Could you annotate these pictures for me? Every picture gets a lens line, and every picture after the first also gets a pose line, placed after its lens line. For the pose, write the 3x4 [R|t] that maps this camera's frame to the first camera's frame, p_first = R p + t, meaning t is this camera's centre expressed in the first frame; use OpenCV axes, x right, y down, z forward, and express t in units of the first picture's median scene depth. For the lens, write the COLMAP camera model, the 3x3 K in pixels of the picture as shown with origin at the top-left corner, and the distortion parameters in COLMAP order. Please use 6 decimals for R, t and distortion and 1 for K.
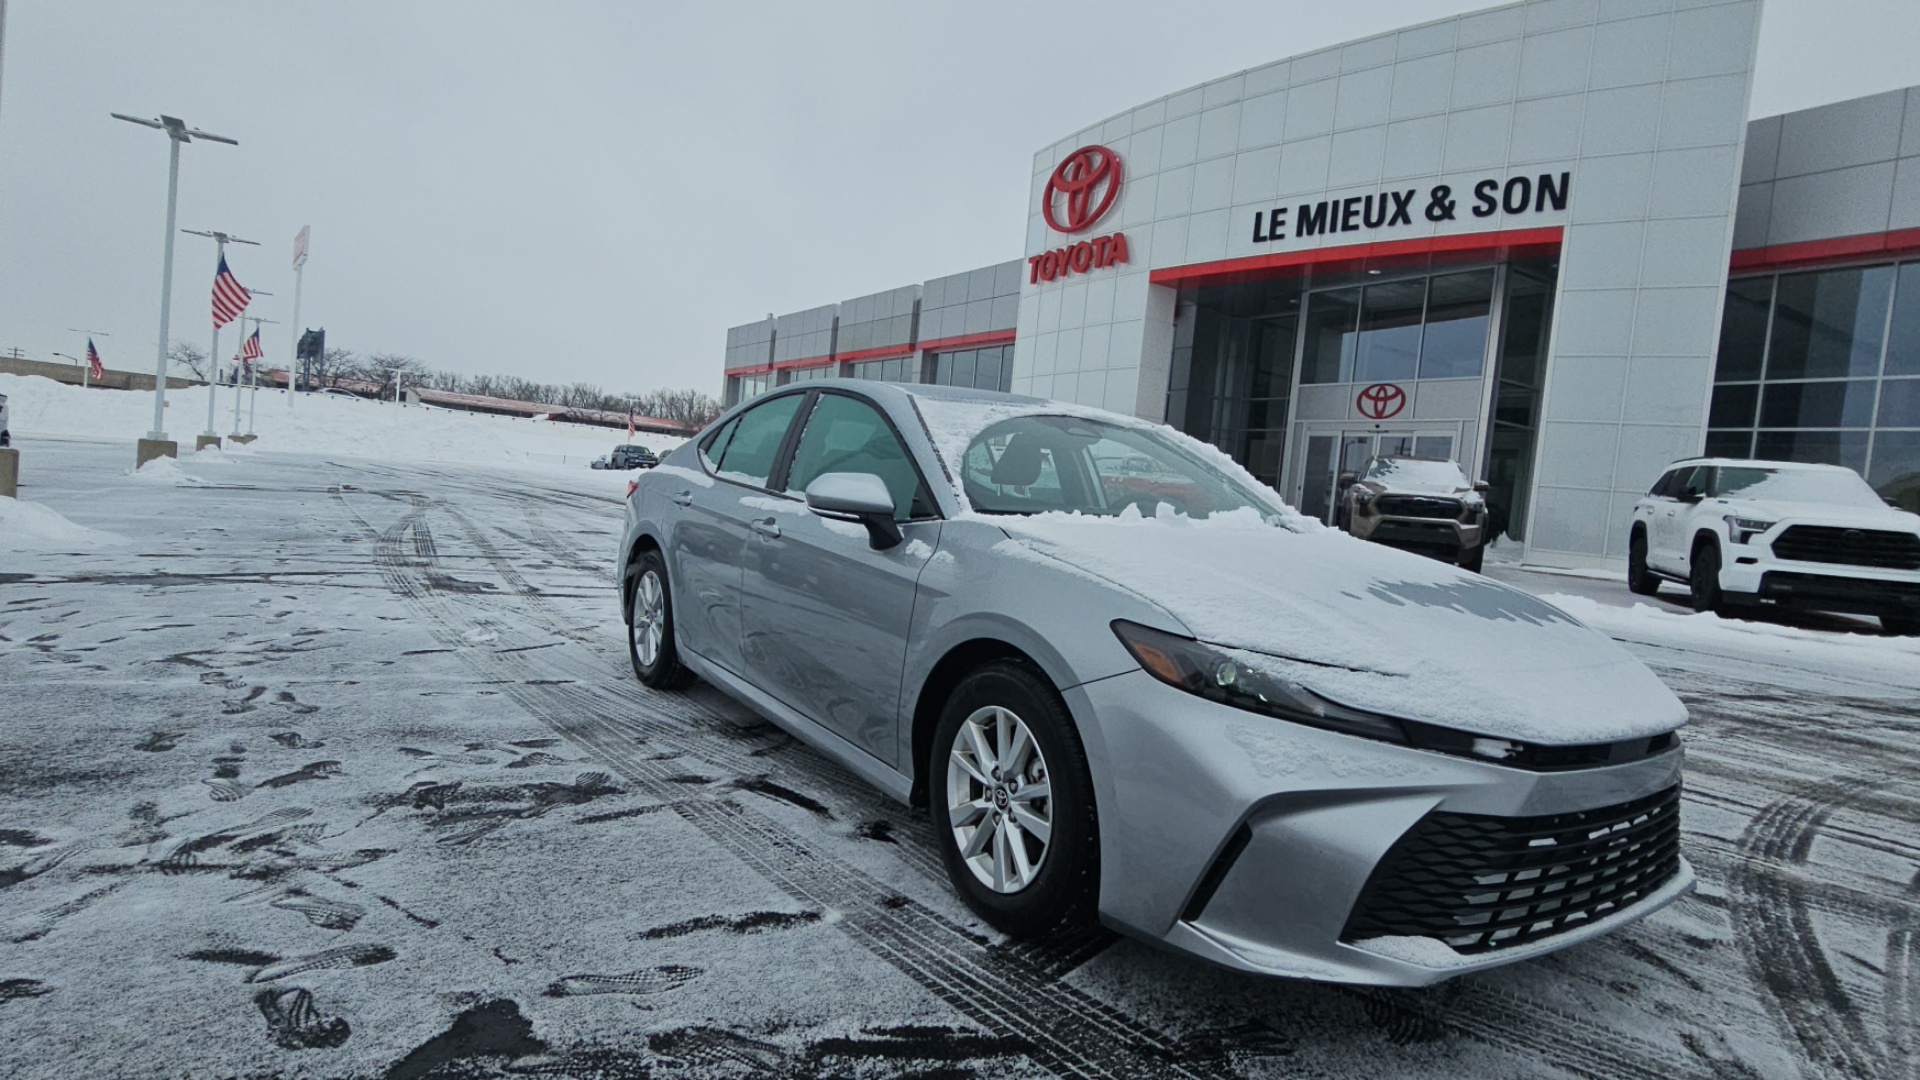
lens RADIAL K [[1033.9, 0, 982.6], [0, 1033.9, 539.3], [0, 0, 1]] dist [0.002399, -0.000747]
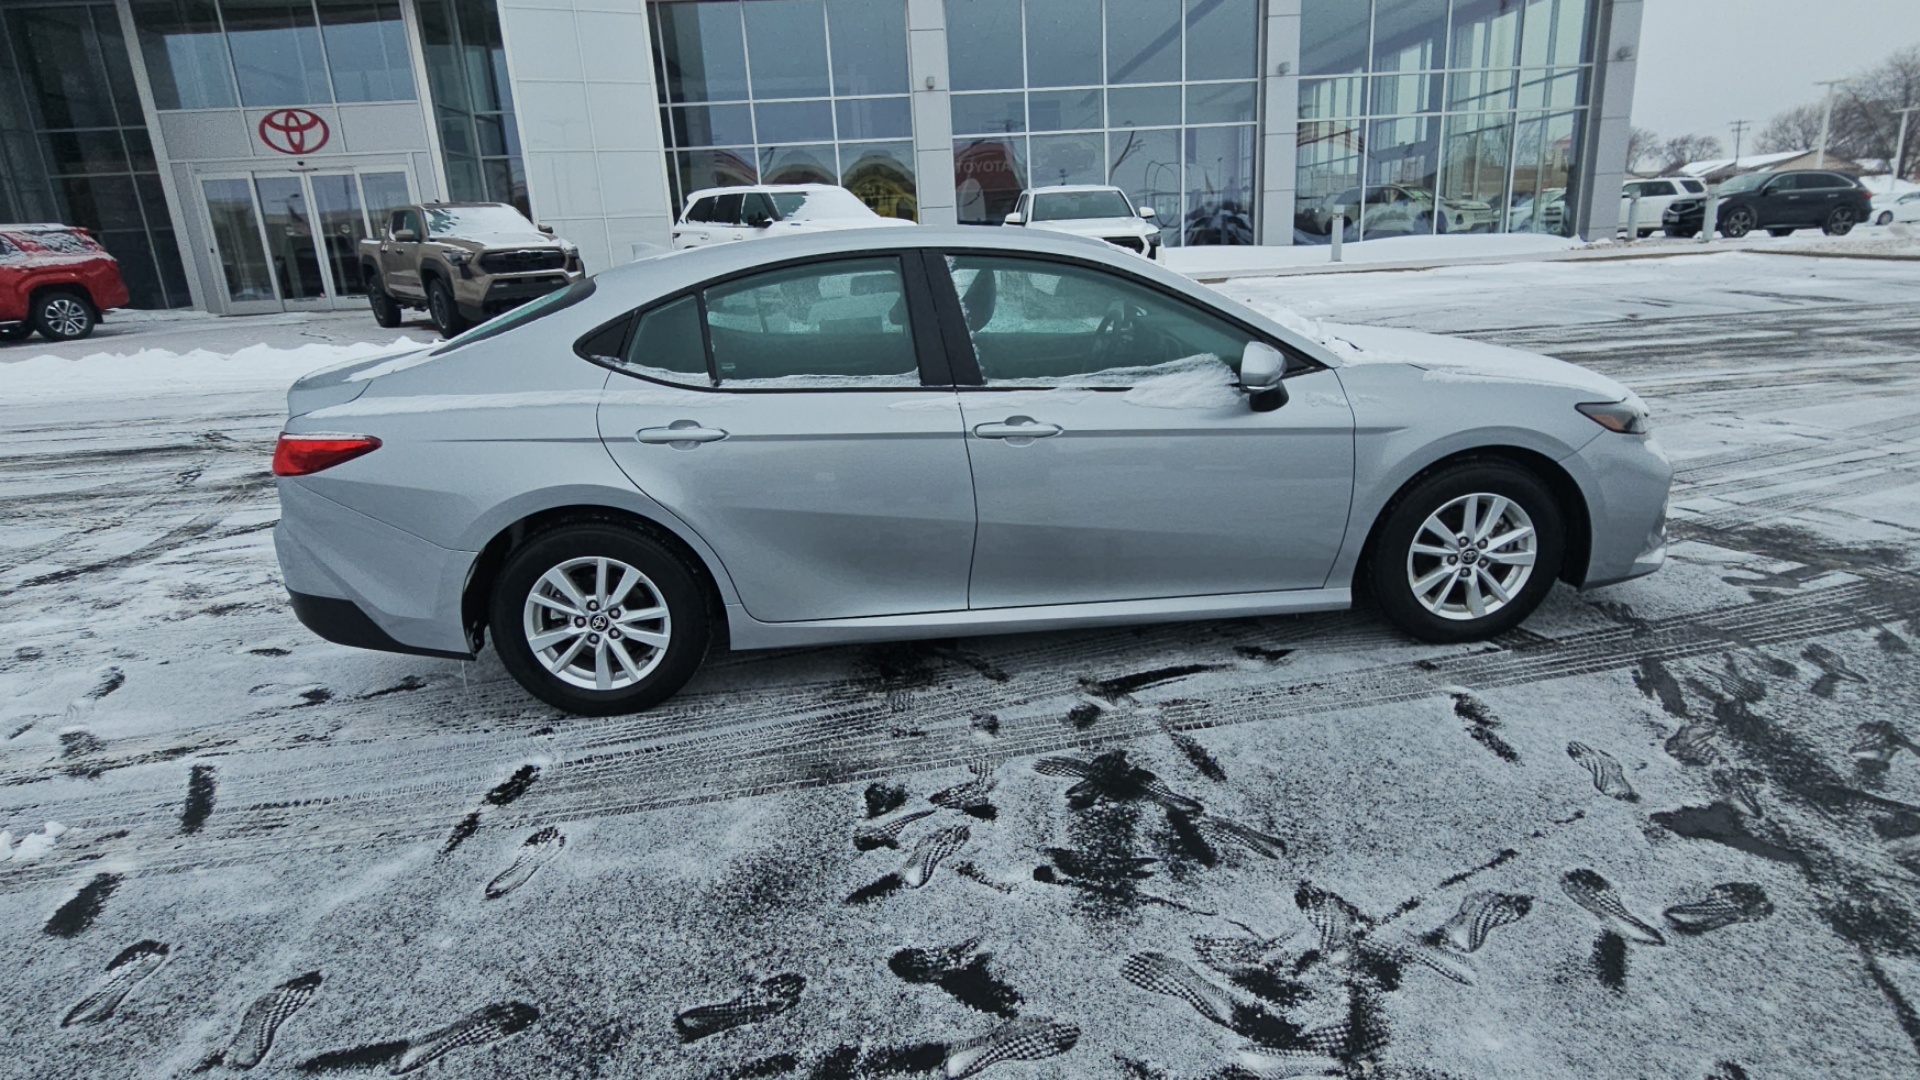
lens RADIAL K [[1033.0, 0, 983.1], [0, 1033.0, 546.8], [0, 0, 1]] dist [0.003919, -0.001391]
pose [[0.476593, -0.360275, 0.801911, -1.165950], [0.132403, 0.931181, 0.339663, -0.264906], [-0.869096, -0.055706, 0.491496, 0.743219]]
